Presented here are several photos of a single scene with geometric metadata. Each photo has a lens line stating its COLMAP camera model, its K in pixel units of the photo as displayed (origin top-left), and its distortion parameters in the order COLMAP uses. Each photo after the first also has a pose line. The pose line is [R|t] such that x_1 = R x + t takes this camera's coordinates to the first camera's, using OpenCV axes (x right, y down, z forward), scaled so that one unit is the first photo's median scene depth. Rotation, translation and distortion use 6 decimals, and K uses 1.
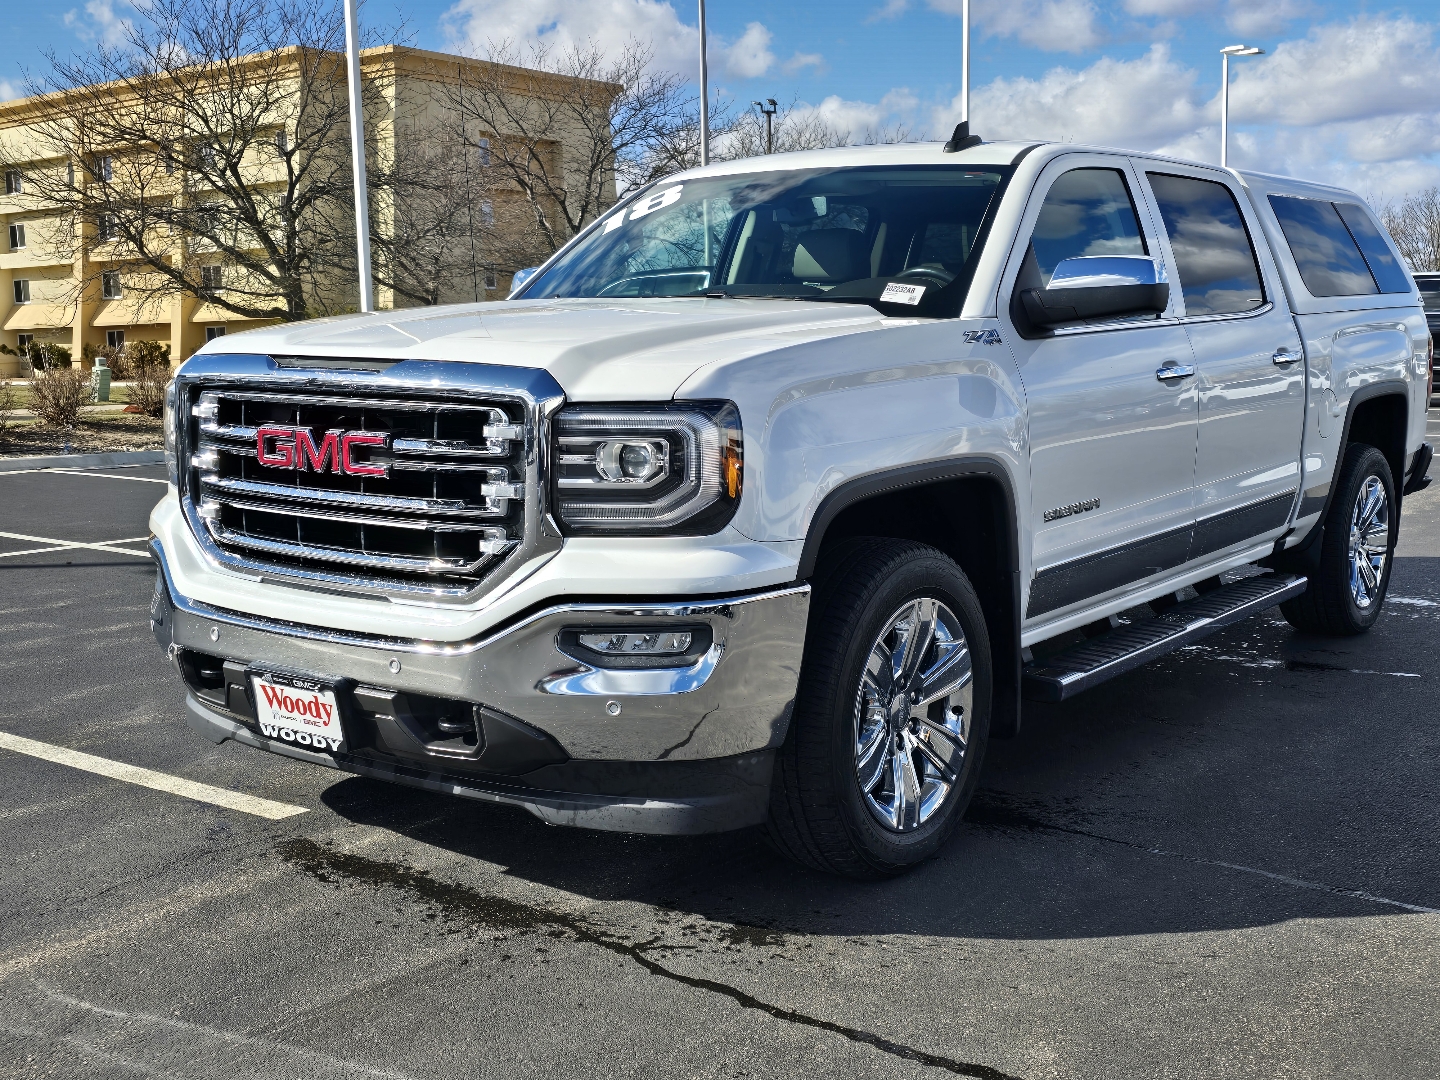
lens RADIAL K [[1669.2, 0, 718.3], [0, 1669.2, 587.1], [0, 0, 1]] dist [0.104151, -0.016881]
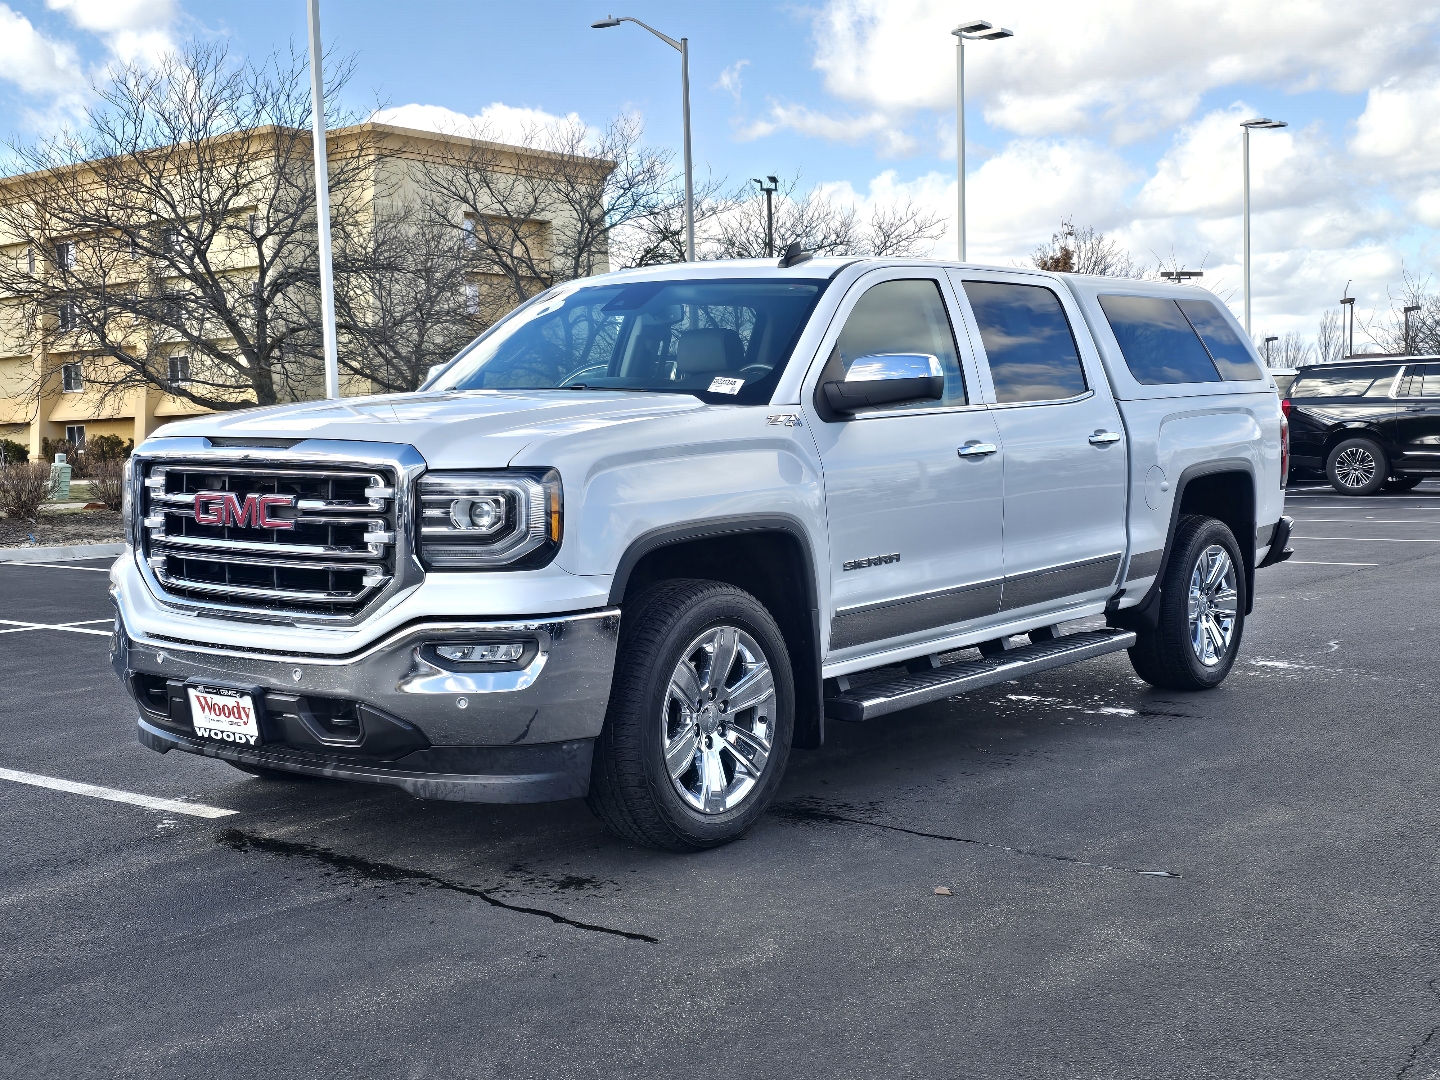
lens RADIAL K [[1873.1, 0, 722.4], [0, 1873.1, 622.7], [0, 0, 1]] dist [0.098785, 0.022596]
pose [[0.999922, -0.005723, -0.011075, 0.132666], [0.005219, 0.998972, -0.045041, 0.065438], [0.011322, 0.044980, 0.998924, -0.393907]]
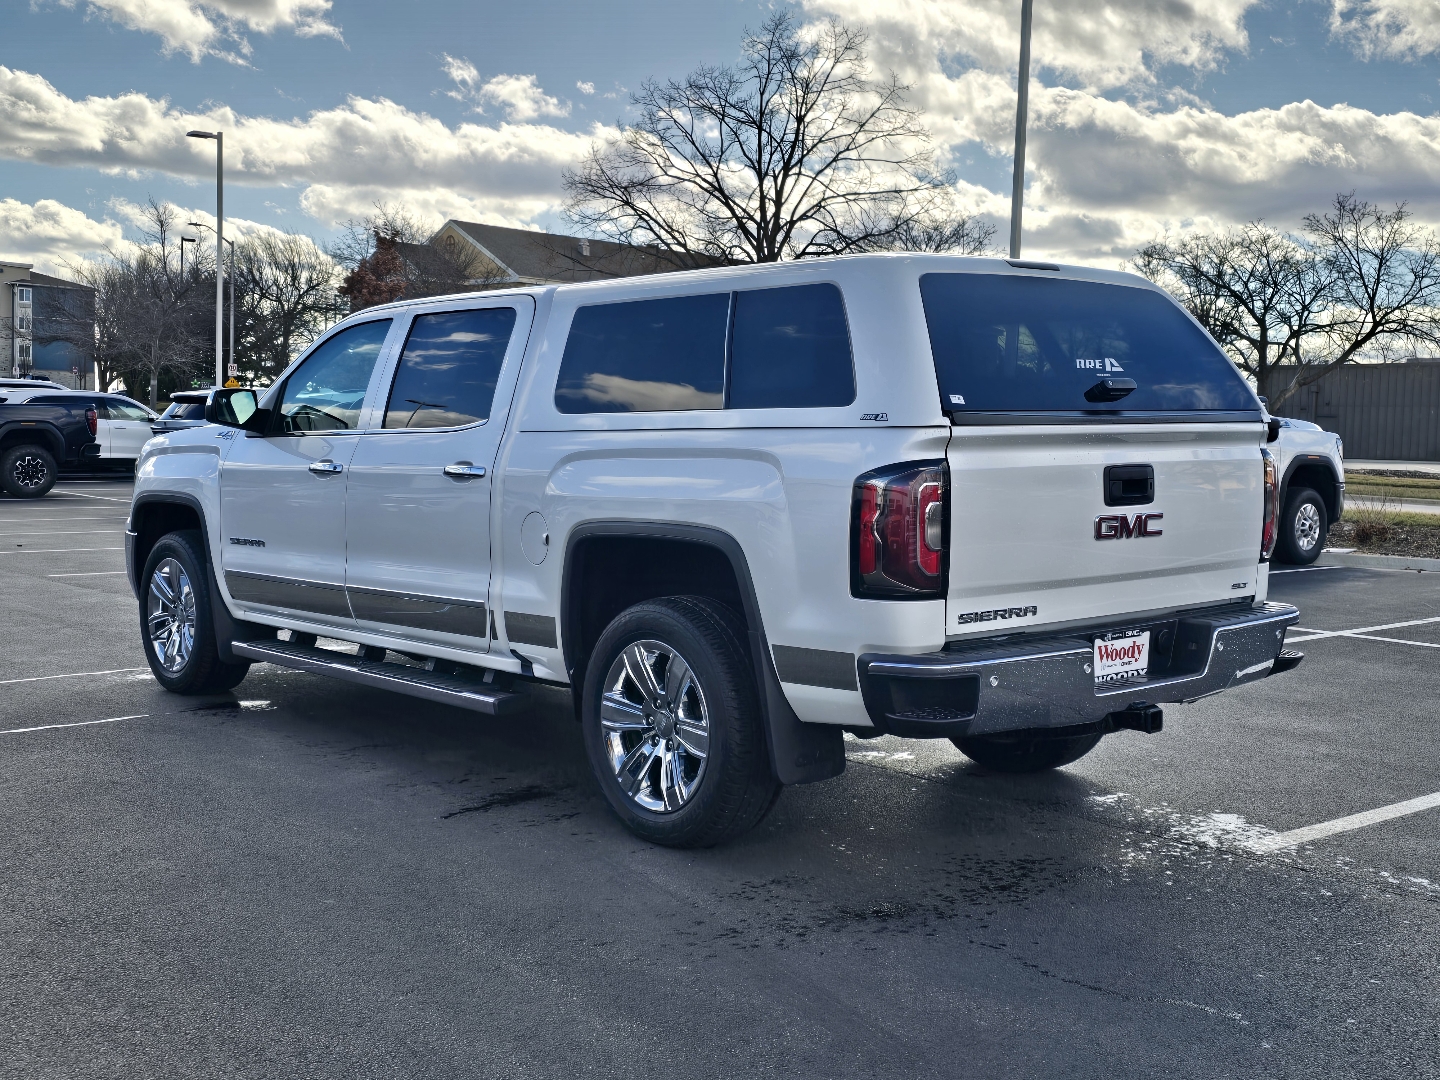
lens RADIAL K [[1752.7, 0, 720.0], [0, 1752.7, 540.0], [0, 0, 1]] dist [0.089940, 0.017223]
pose [[-0.211451, 0.073775, -0.974600, 1.993576], [-0.167303, 0.979698, 0.110459, -0.350600], [0.962963, 0.186410, -0.194816, 1.989237]]
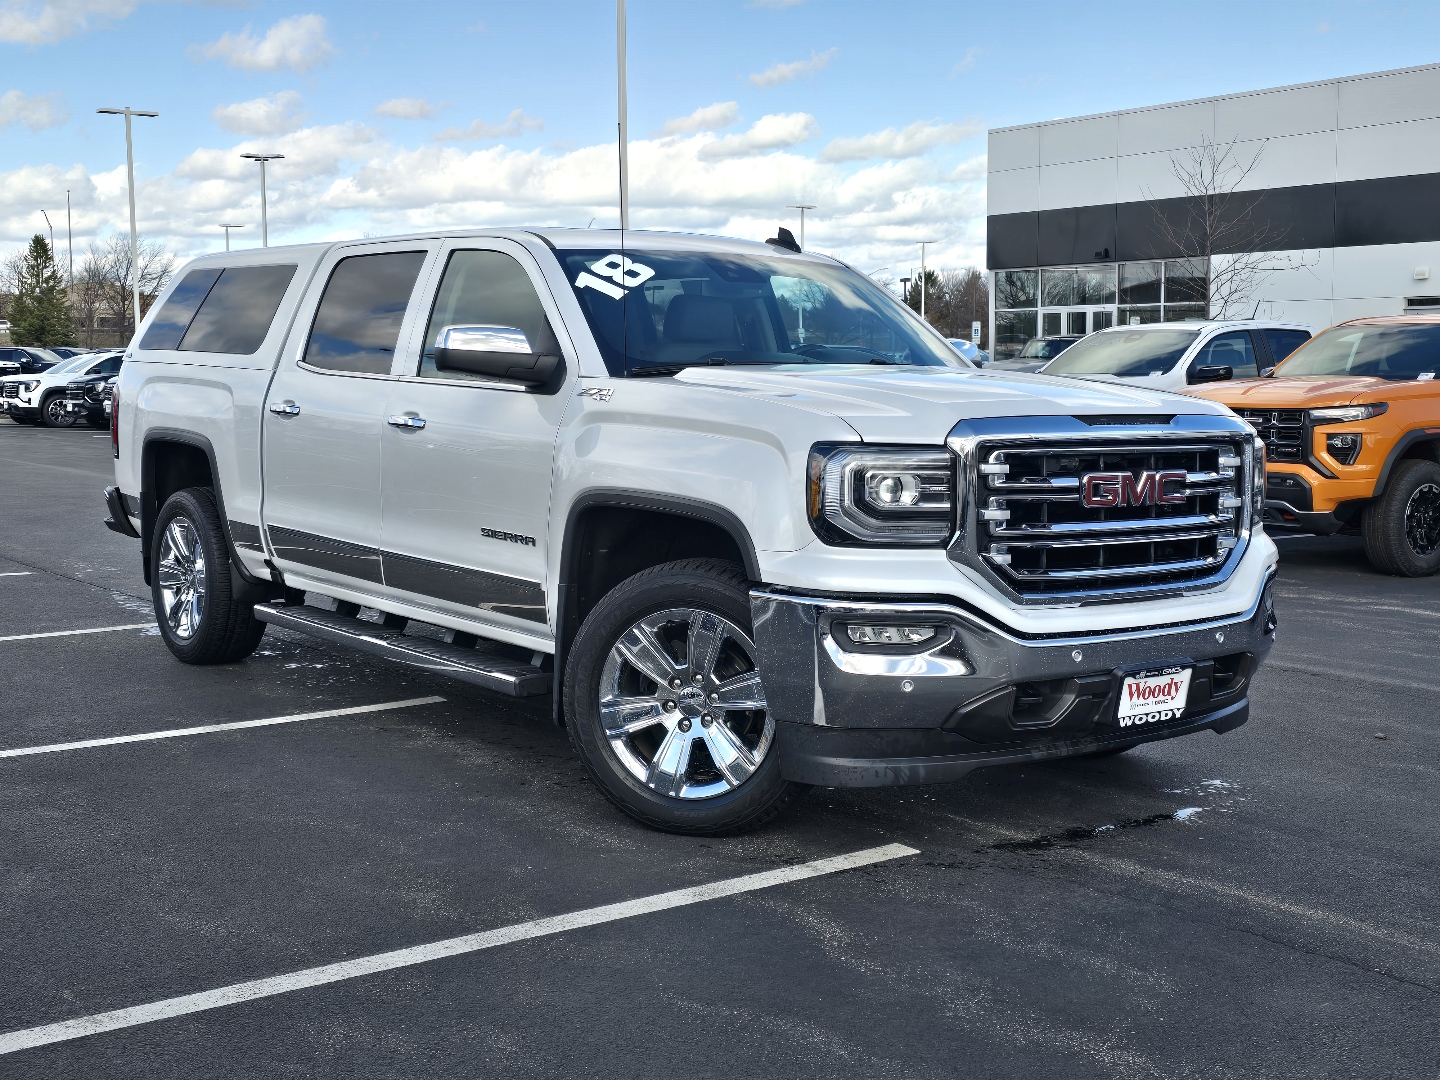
lens RADIAL K [[1799.3, 0, 725.1], [0, 1799.3, 564.8], [0, 0, 1]] dist [0.031267, 0.014245]
pose [[0.267431, -0.102307, 0.958131, -1.496677], [0.146417, 0.987116, 0.064534, -0.144995], [-0.952388, 0.123028, 0.278964, 0.849810]]
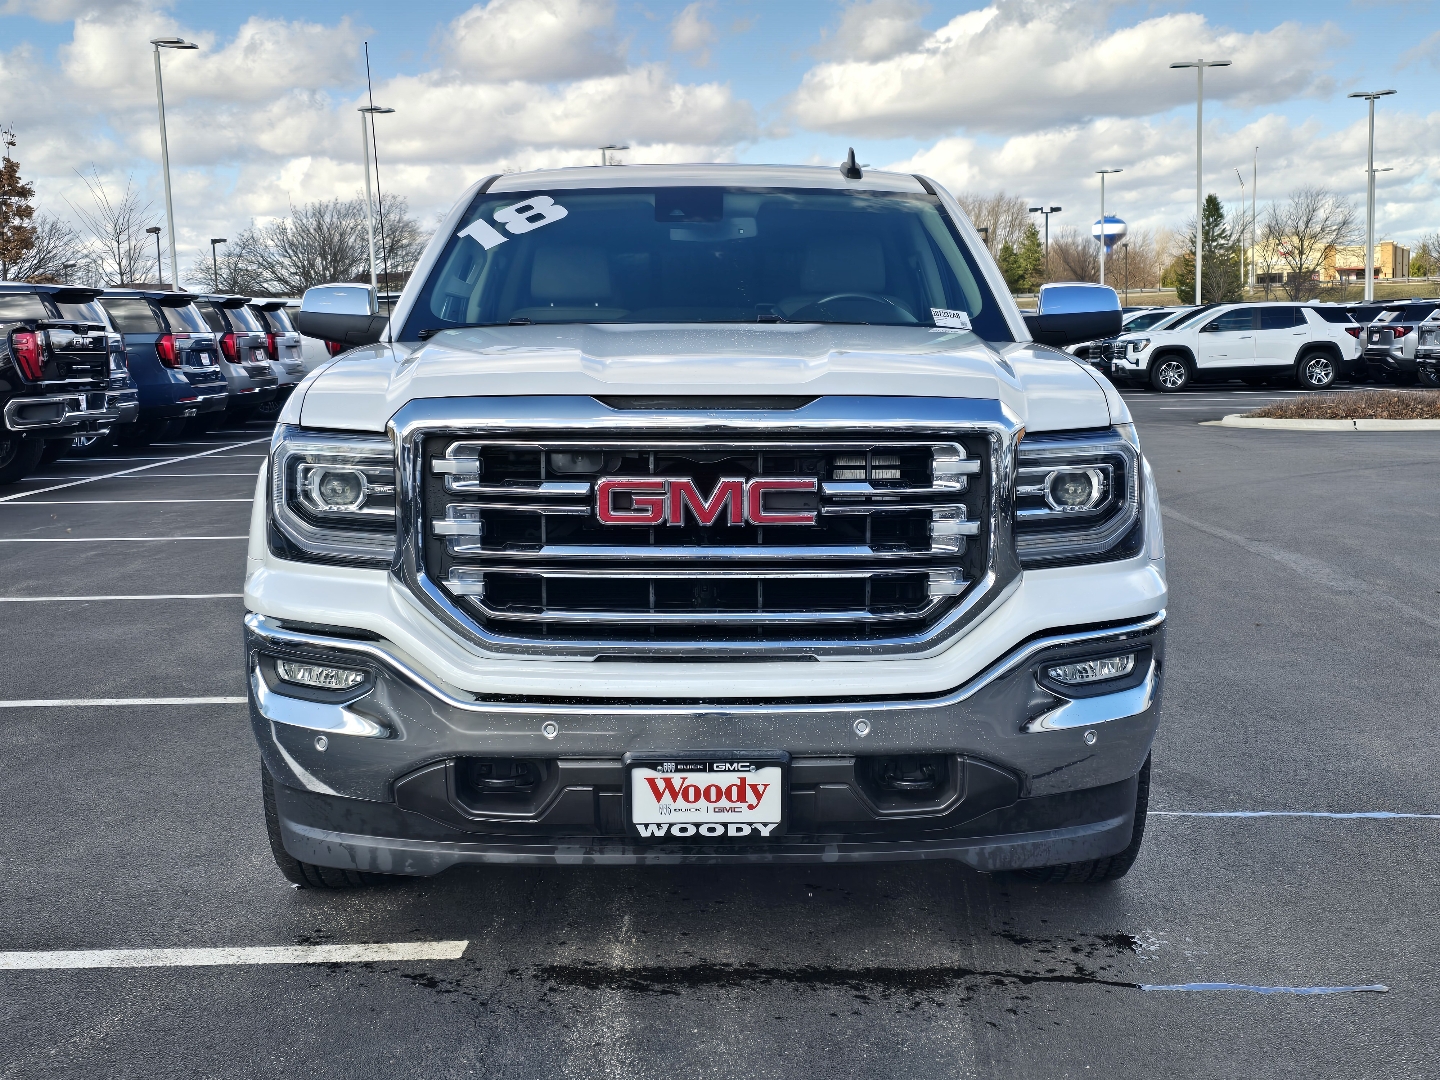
lens RADIAL K [[1839.5, 0, 720.3], [0, 1839.5, 570.1], [0, 0, 1]] dist [0.080001, -0.054842]
pose [[0.788824, -0.084004, 0.608851, -0.757890], [0.102022, 0.994769, 0.005071, -0.045542], [-0.606092, 0.058116, 0.793268, 0.211777]]
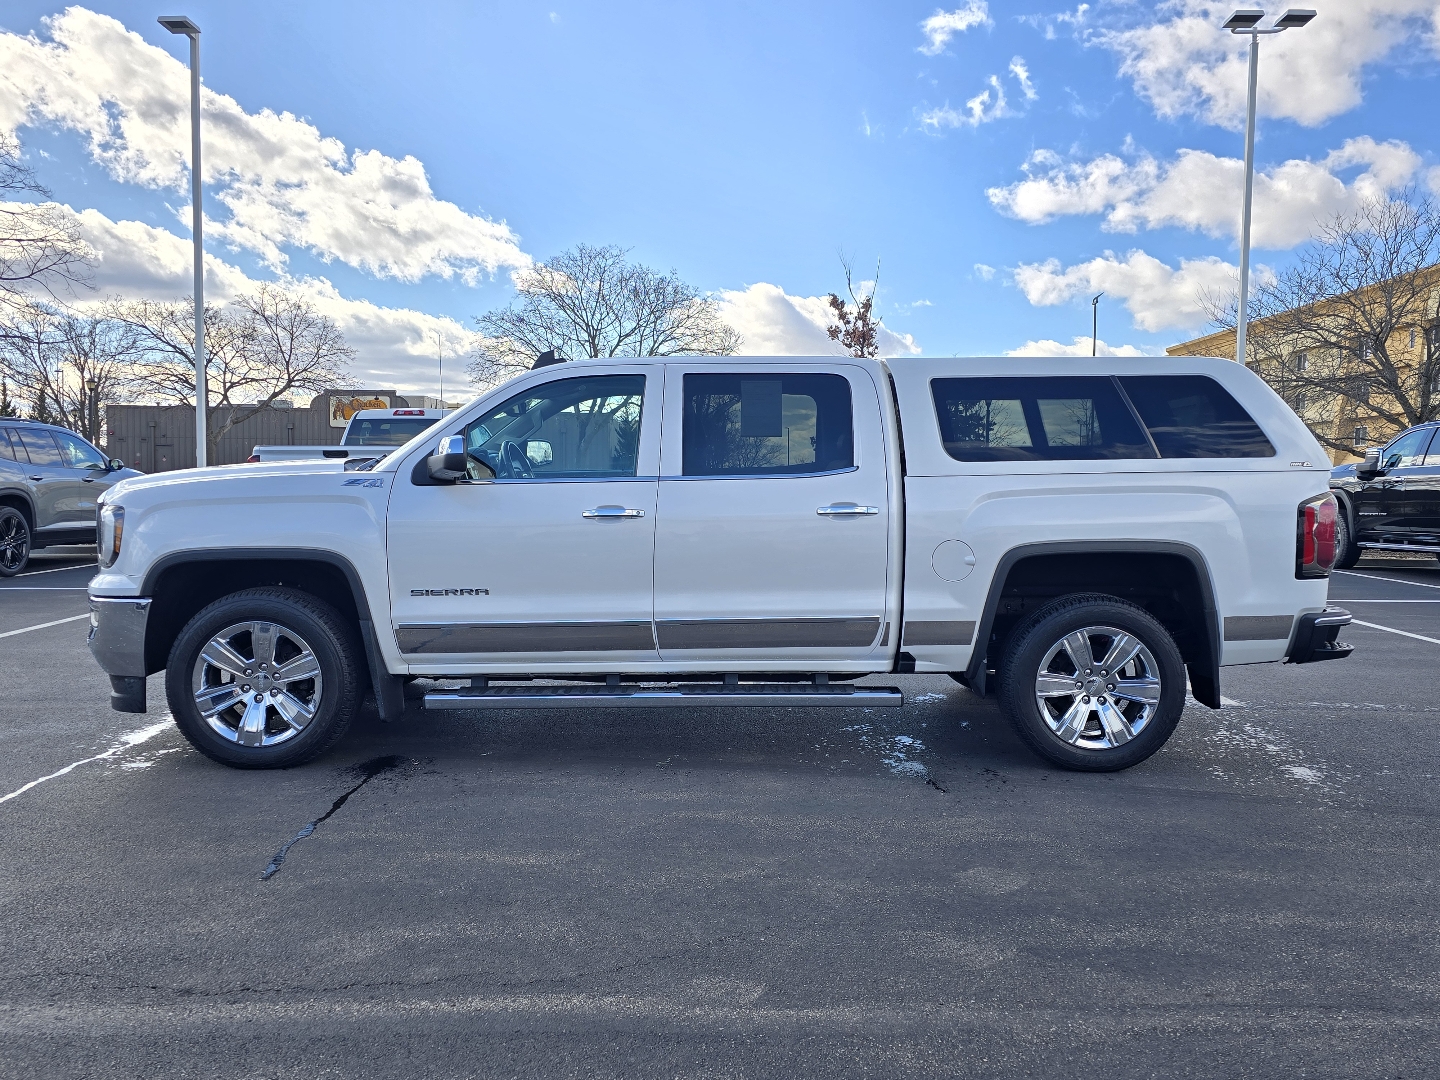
lens RADIAL K [[1228.6, 0, 720.0], [0, 1228.6, 540.0], [0, 0, 1]] dist [0.012258, 0.004484]
pose [[0.626139, 0.067880, -0.776751, 1.444876], [-0.139426, 0.989894, -0.025885, -0.113470], [0.767144, 0.124507, 0.629276, 0.509110]]
